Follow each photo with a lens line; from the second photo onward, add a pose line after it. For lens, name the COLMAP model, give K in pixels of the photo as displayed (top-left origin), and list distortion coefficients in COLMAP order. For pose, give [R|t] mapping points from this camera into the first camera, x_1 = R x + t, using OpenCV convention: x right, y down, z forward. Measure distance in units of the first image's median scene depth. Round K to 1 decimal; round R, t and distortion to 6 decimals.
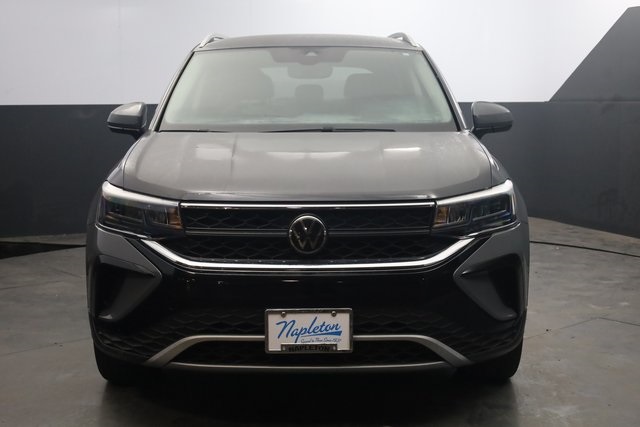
lens RADIAL K [[925.0, 0, 320.0], [0, 925.0, 213.5], [0, 0, 1]] dist [-0.014281, 0.013656]
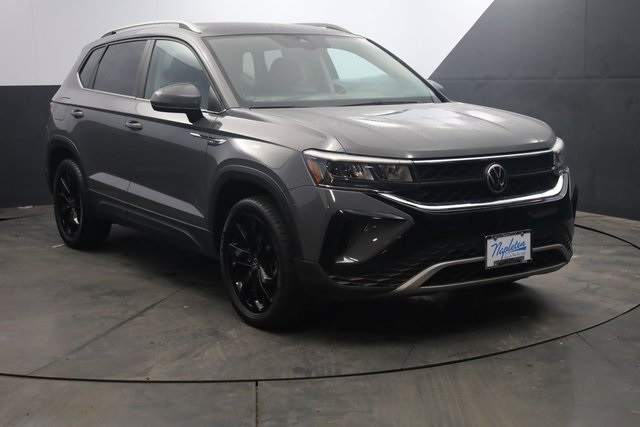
lens RADIAL K [[925.0, 0, 320.0], [0, 925.0, 213.5], [0, 0, 1]] dist [-0.014281, 0.013656]
pose [[0.823818, -0.086409, 0.560230, -0.979295], [0.077308, 0.996206, 0.039972, 0.000173], [-0.561559, 0.010380, 0.827372, 0.035991]]
